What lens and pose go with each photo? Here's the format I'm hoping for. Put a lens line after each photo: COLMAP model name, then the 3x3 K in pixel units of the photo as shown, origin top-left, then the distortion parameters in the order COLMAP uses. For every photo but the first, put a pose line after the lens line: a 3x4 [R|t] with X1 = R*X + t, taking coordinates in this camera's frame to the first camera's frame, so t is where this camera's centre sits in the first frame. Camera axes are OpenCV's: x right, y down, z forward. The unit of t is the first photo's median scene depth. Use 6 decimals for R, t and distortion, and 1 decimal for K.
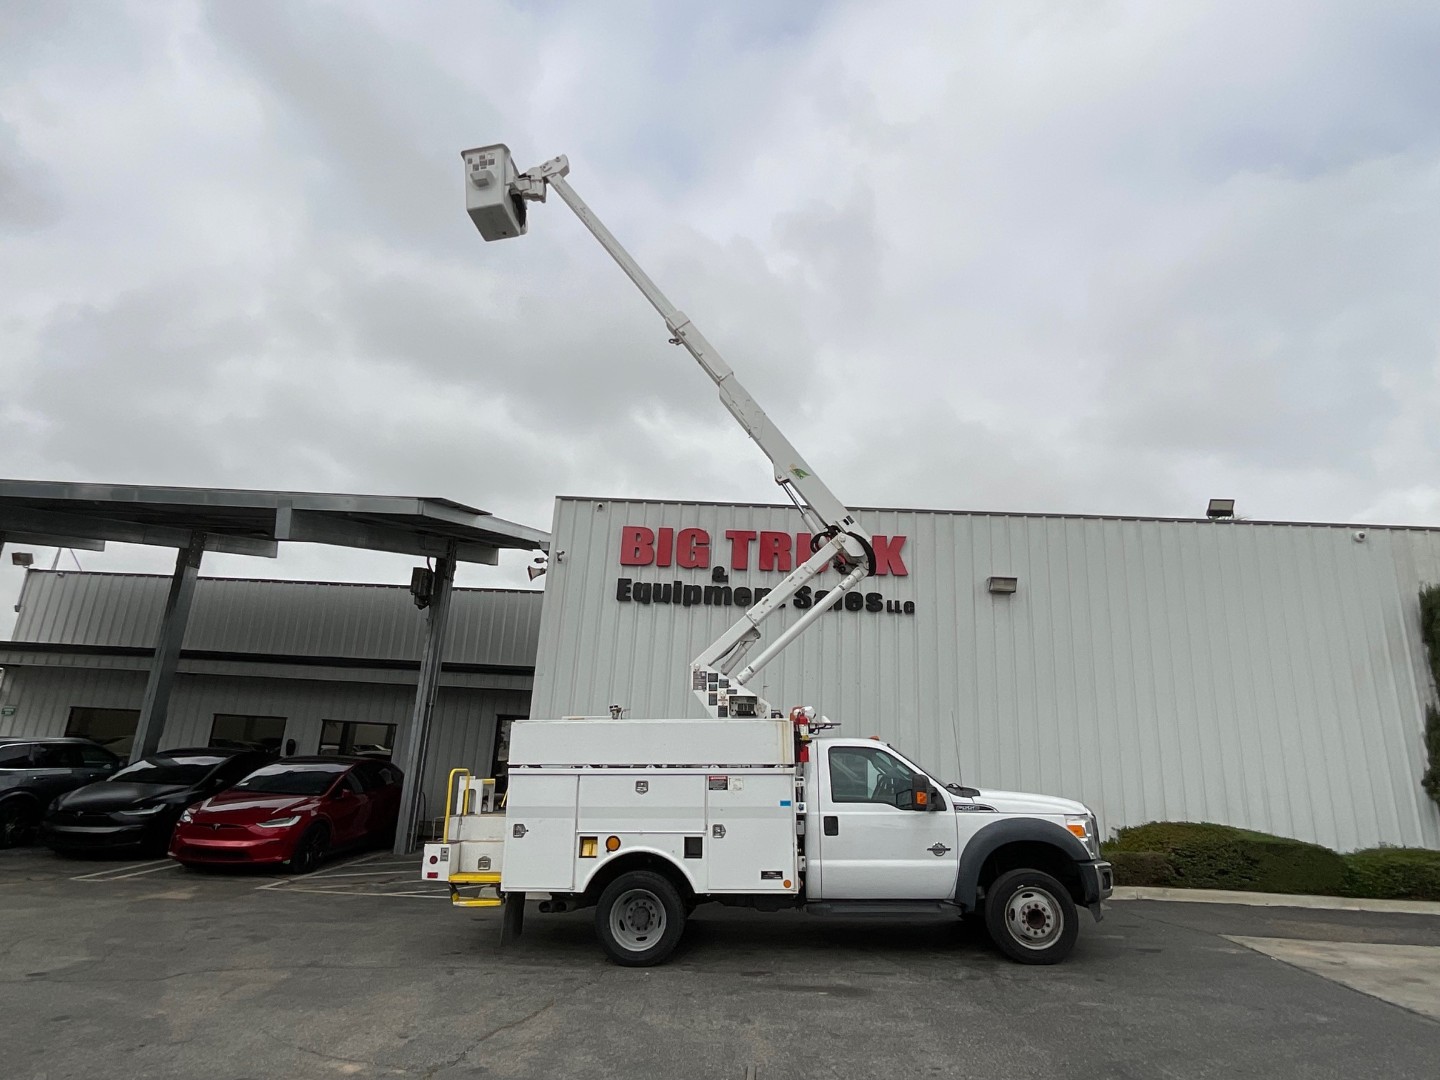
lens RADIAL K [[778.2, 0, 709.6], [0, 778.2, 548.4], [0, 0, 1]] dist [-0.012258, -0.000136]
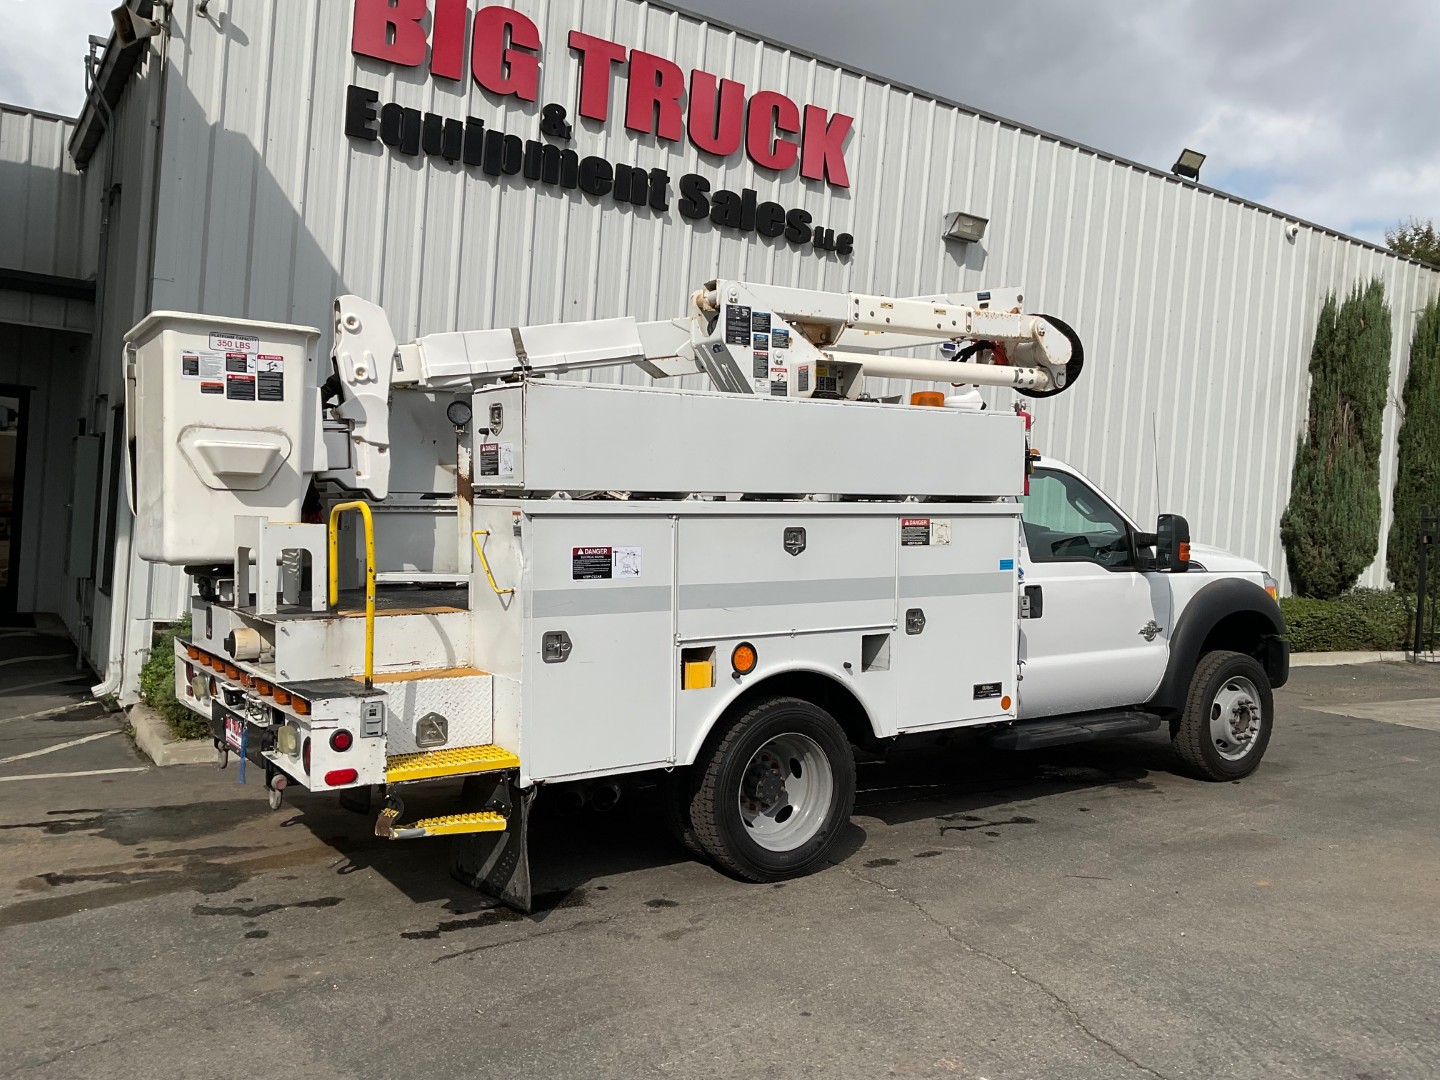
lens RADIAL K [[1190.4, 0, 717.4], [0, 1190.4, 534.6], [0, 0, 1]] dist [0.103049, -0.215199]
pose [[0.811600, -0.002276, 0.584209, -0.361138], [-0.176347, 0.952392, 0.248697, 0.076584], [-0.556963, -0.304866, 0.772560, 0.274027]]
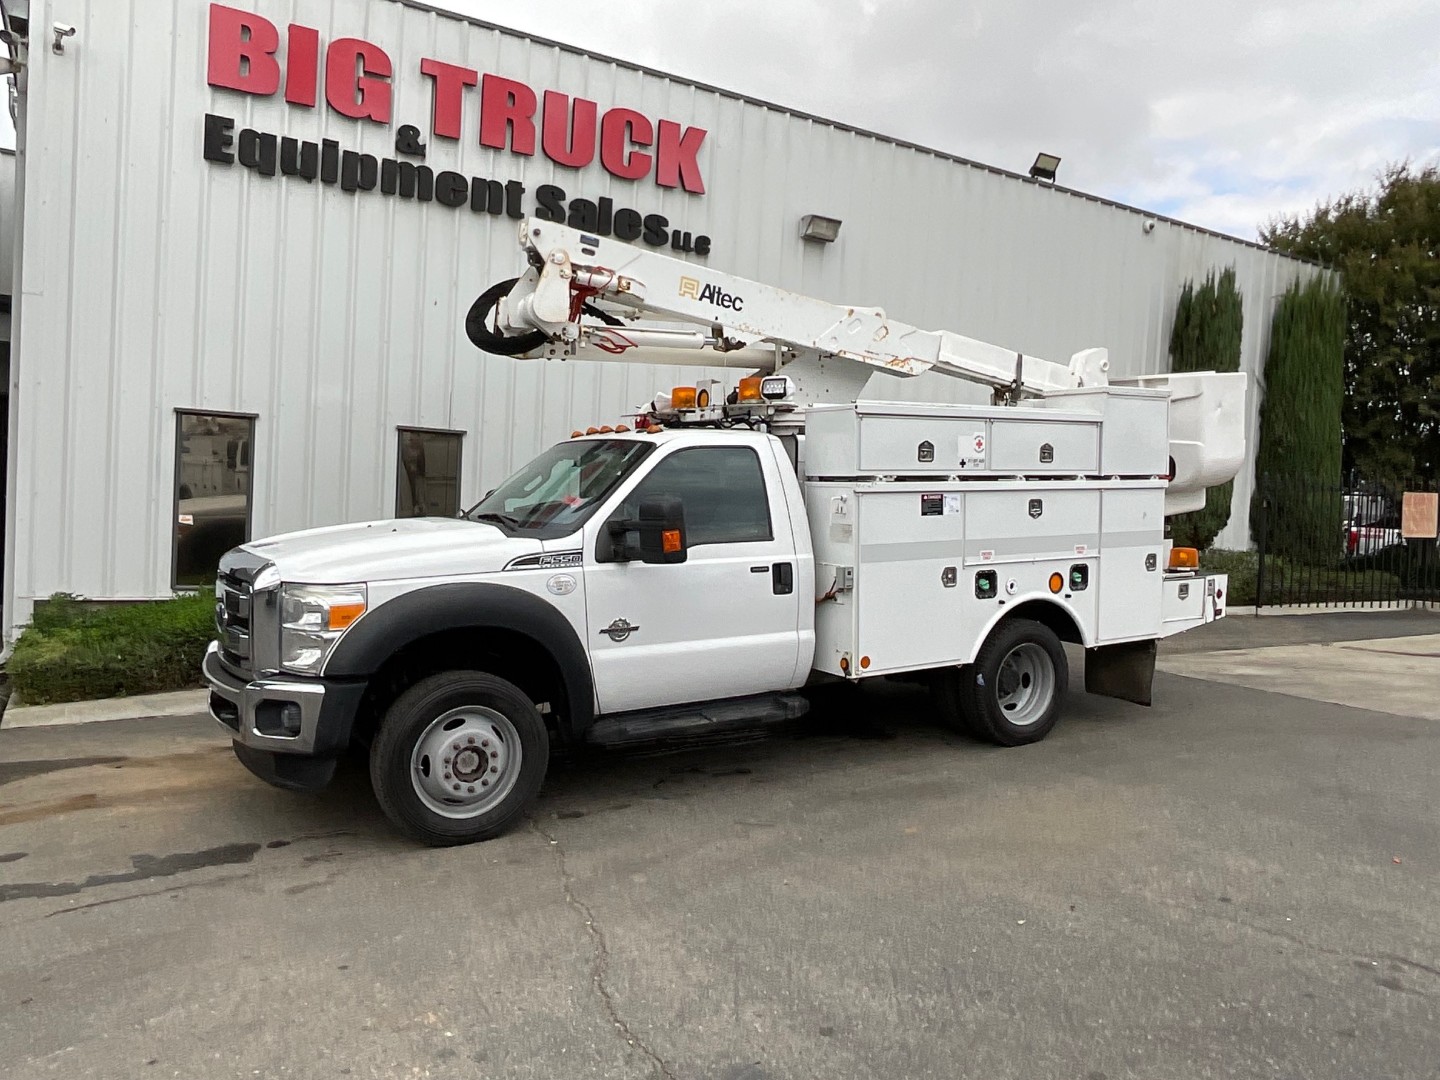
lens RADIAL K [[1047.1, 0, 720.0], [0, 1047.1, 540.0], [0, 0, 1]] dist [-0.006569, -0.004653]
pose [[0.829140, -0.032947, 0.558070, -0.230948], [-0.149493, 0.948841, 0.278124, 0.064005], [-0.538683, -0.314031, 0.781796, 0.224051]]
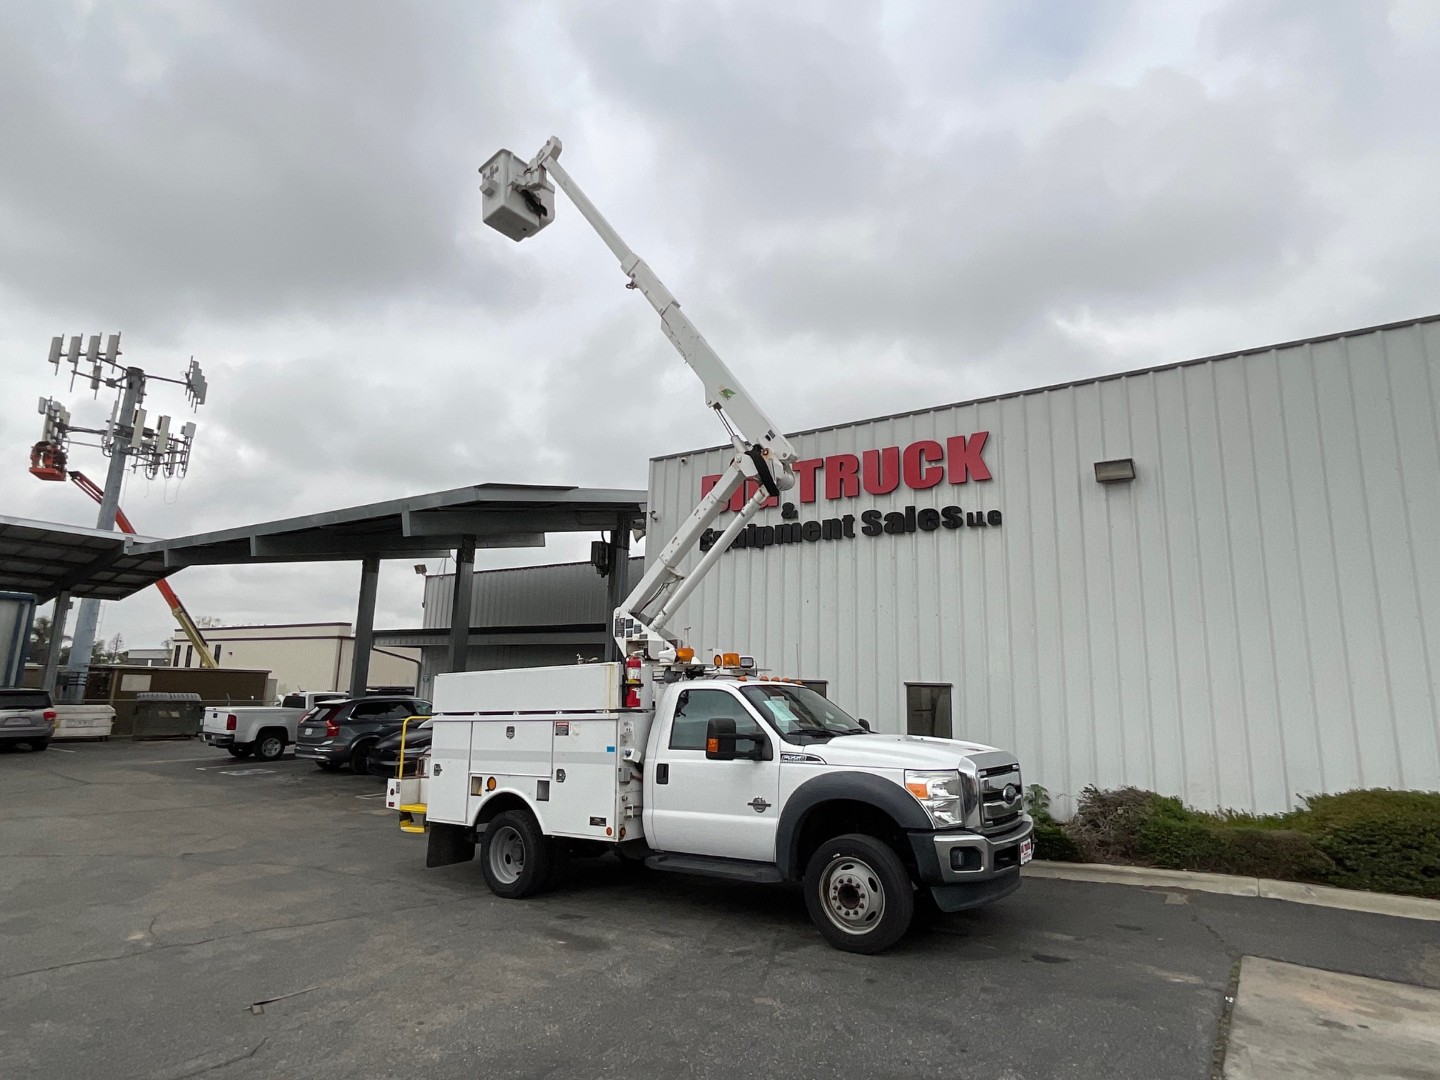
lens RADIAL K [[778.2, 0, 709.6], [0, 778.2, 548.4], [0, 0, 1]] dist [-0.012258, -0.000136]
pose [[0.845803, -0.120194, -0.519779, 0.421399], [0.151091, 0.988368, 0.017311, 0.048405], [0.511652, -0.093176, 0.854125, 0.152315]]
